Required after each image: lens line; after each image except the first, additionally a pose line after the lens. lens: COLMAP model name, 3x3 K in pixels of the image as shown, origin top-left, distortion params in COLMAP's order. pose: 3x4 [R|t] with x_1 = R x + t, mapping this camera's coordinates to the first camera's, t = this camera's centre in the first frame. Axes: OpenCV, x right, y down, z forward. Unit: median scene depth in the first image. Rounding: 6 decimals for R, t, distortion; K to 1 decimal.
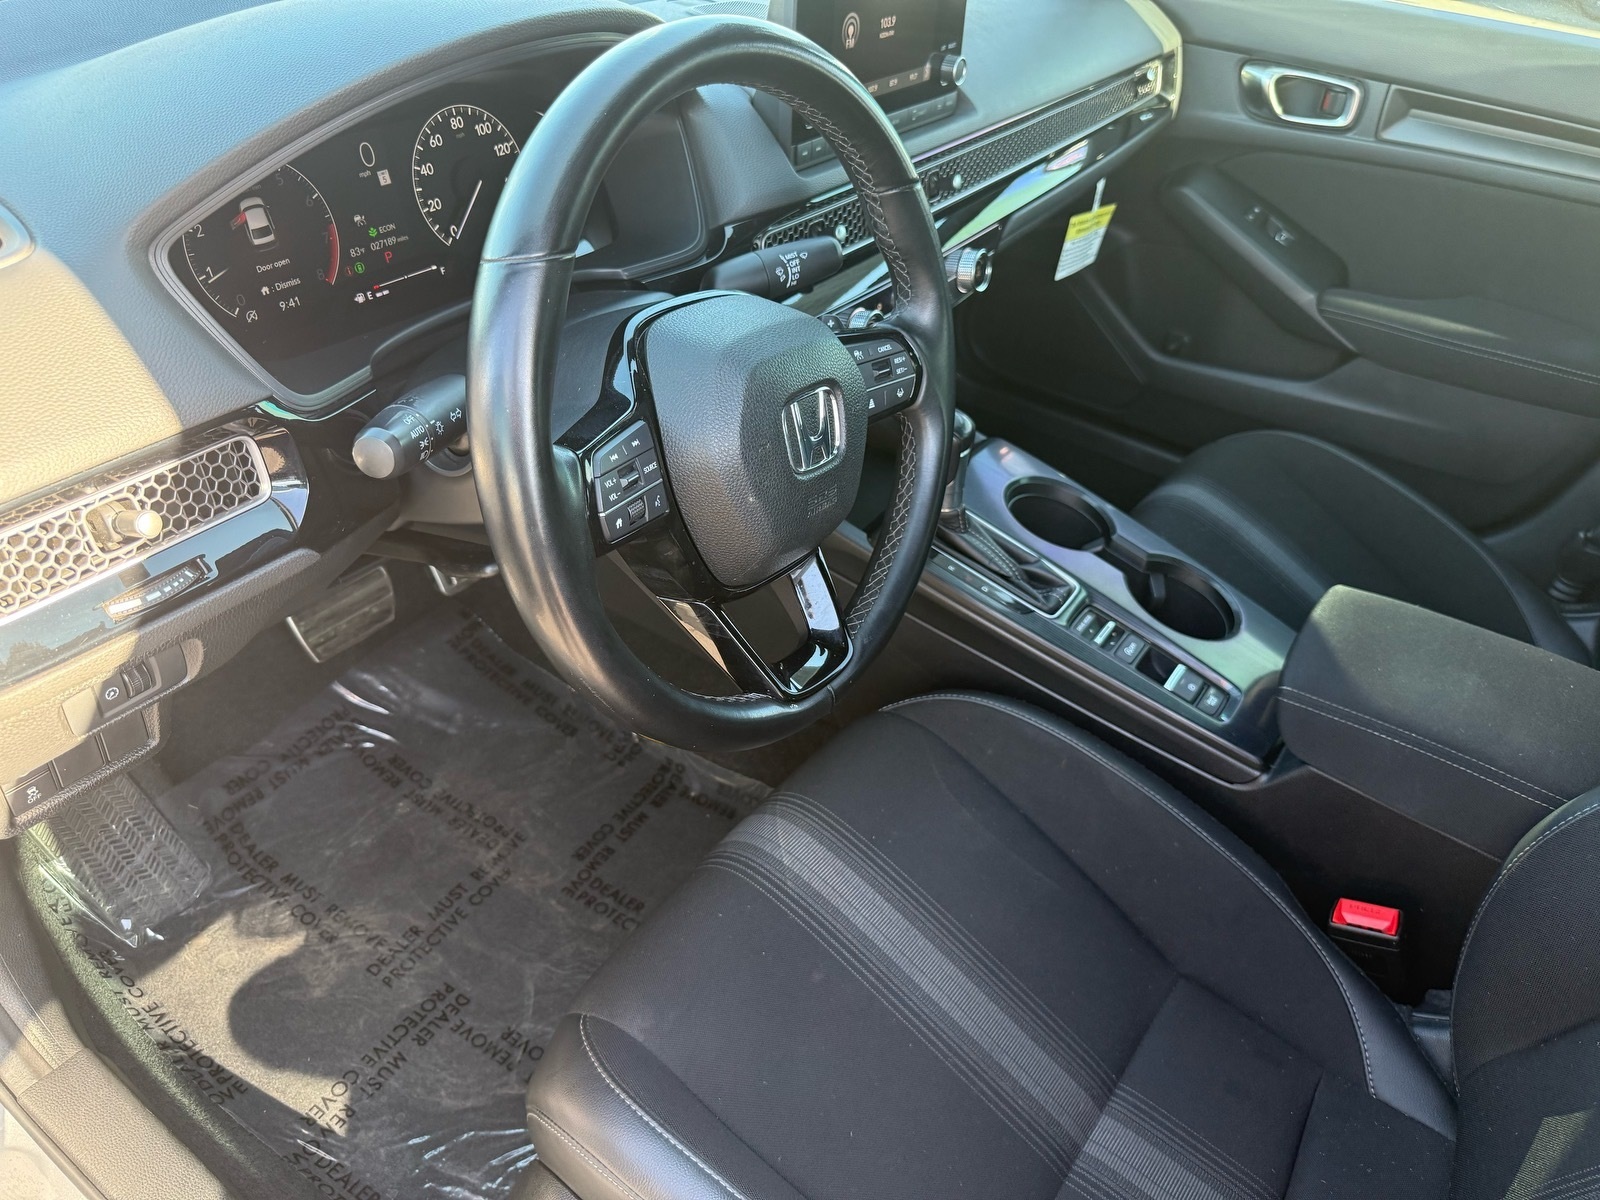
lens RADIAL K [[1137.2, 0, 780.1], [0, 1137.2, 618.5], [0, 0, 1]] dist [0.022625, -0.030584]
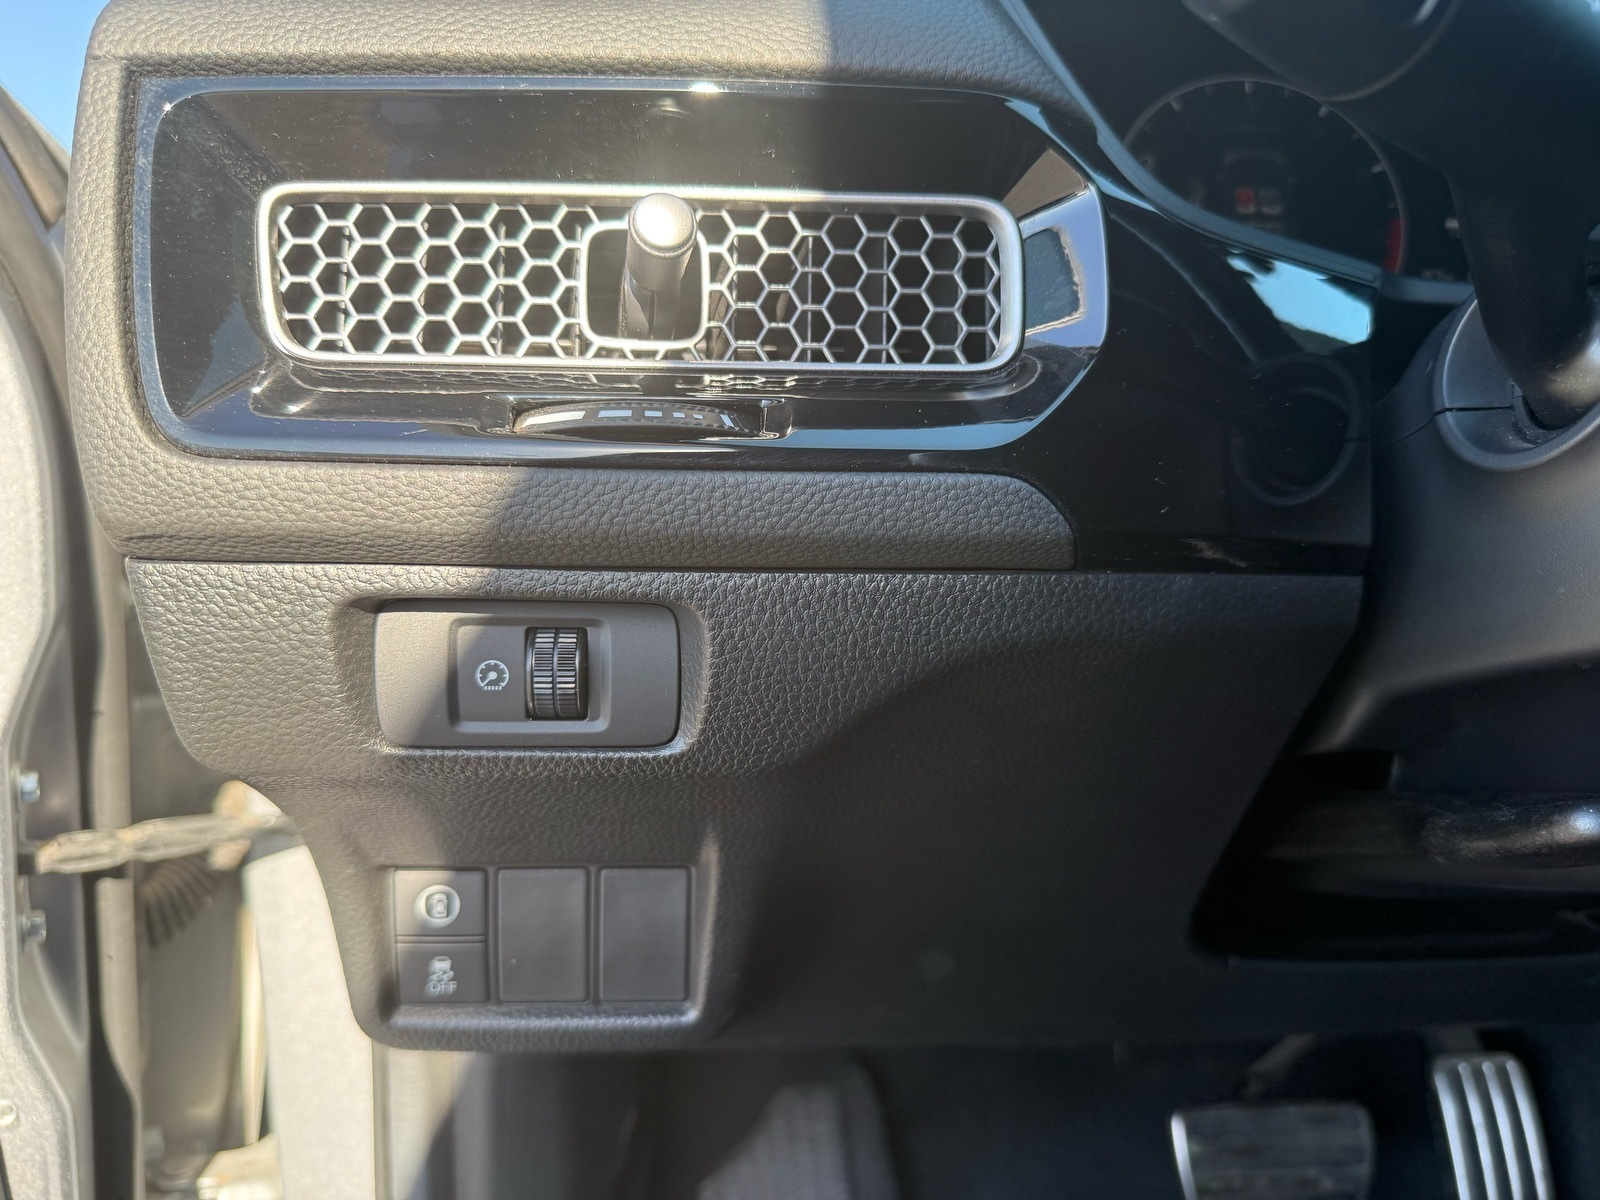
lens RADIAL K [[1137.2, 0, 782.0], [0, 1137.2, 604.5], [0, 0, 1]] dist [0.022625, -0.030584]
pose [[0.613279, 0.014439, -0.789734, -0.143985], [-0.455282, 0.823490, -0.338499, 0.101236], [0.645451, 0.567146, 0.511603, 0.623503]]
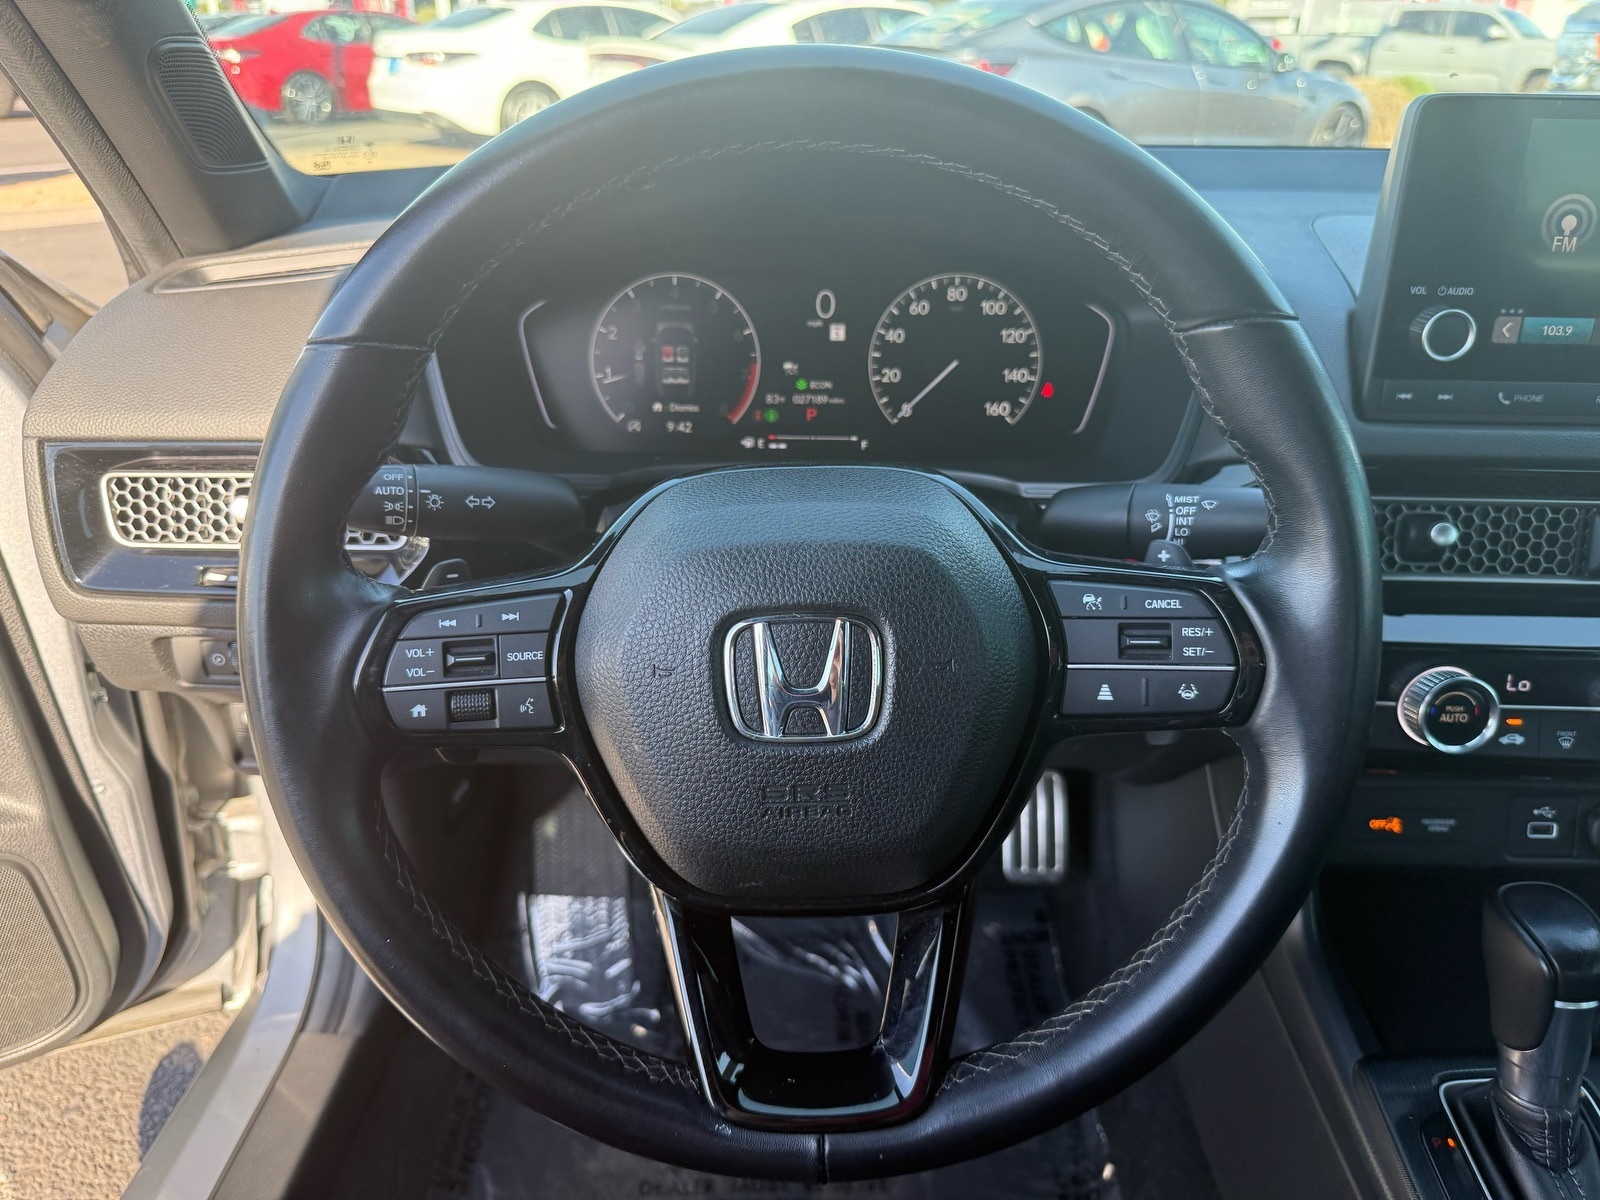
lens RADIAL K [[1137.2, 0, 795.6], [0, 1137.2, 636.8], [0, 0, 1]] dist [0.022625, -0.030584]
pose [[0.550041, 0.284843, -0.785060, 0.397680], [-0.487494, 0.872771, -0.024888, -0.138460], [0.678089, 0.396402, 0.618919, 0.514770]]
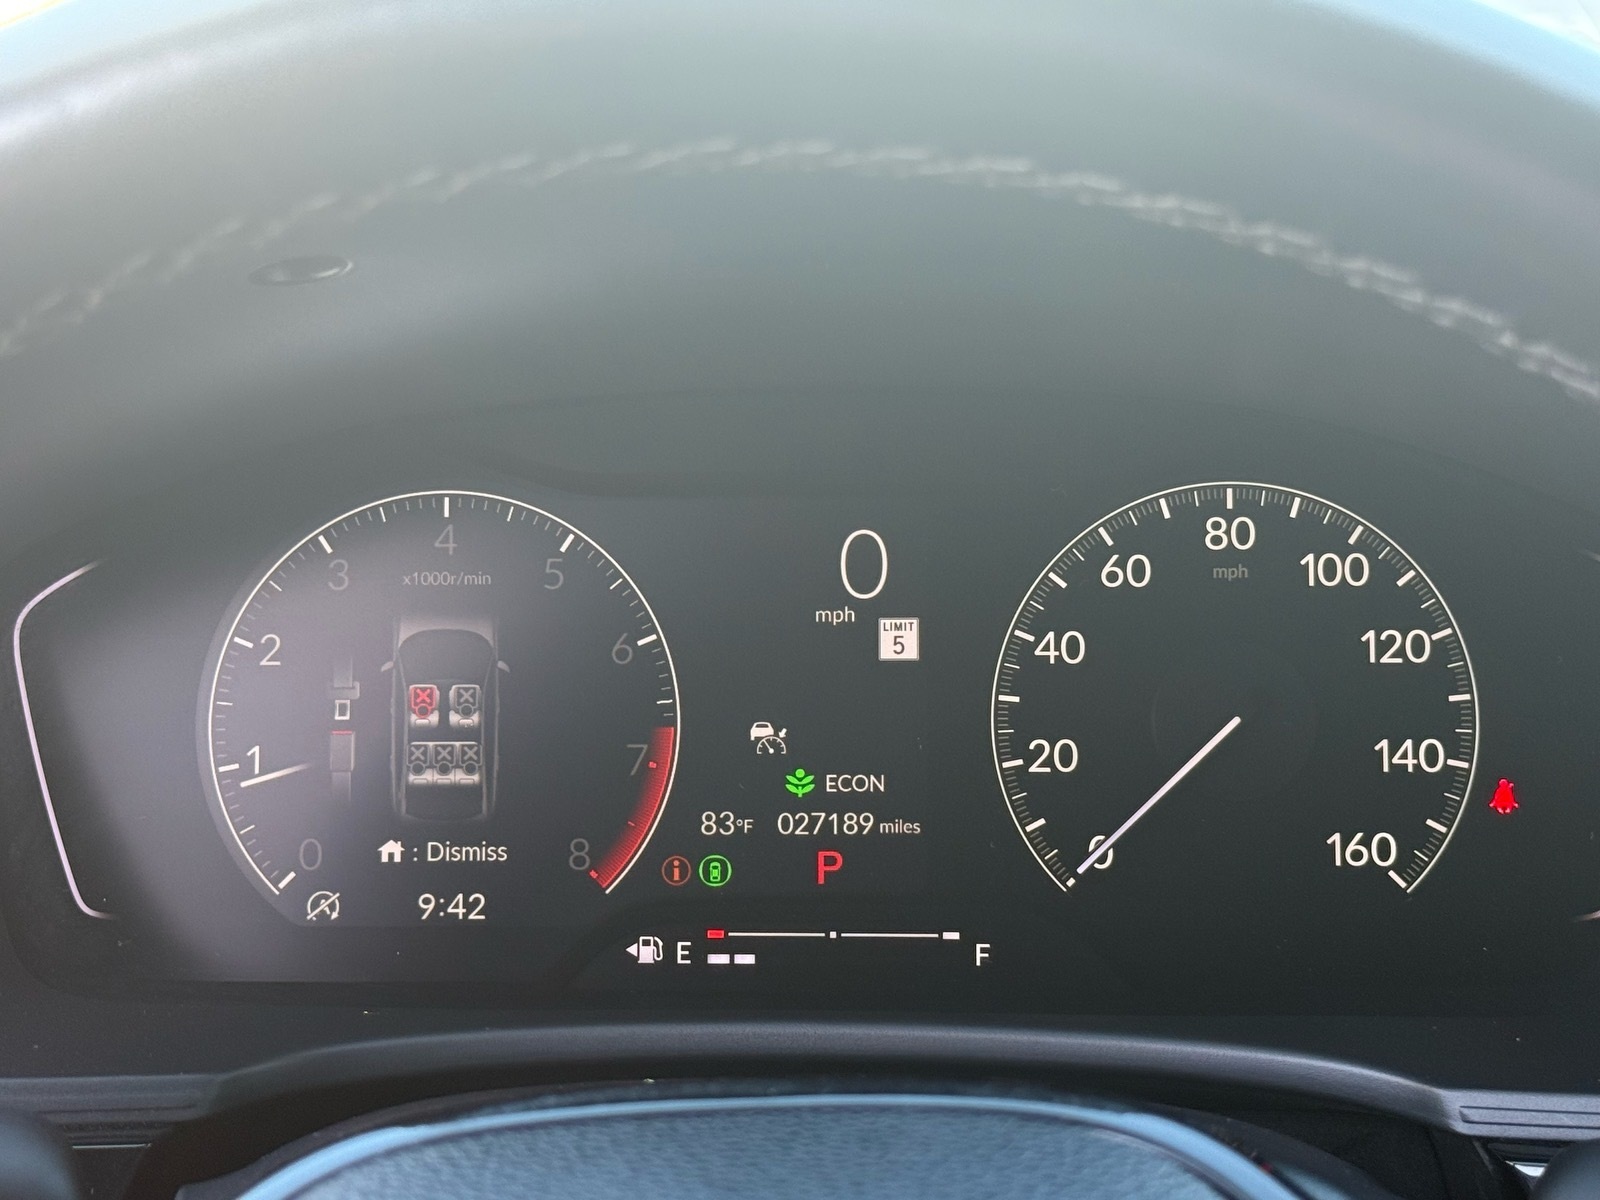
lens RADIAL K [[2802.4, 0, 806.6], [0, 2802.4, 585.6], [0, 0, 1]] dist [0.079911, 0.000000]
pose [[0.530545, 0.071027, -0.844675, 0.295840], [-0.482503, 0.844599, -0.232042, -0.202506], [0.696931, 0.530667, 0.482369, 0.589731]]
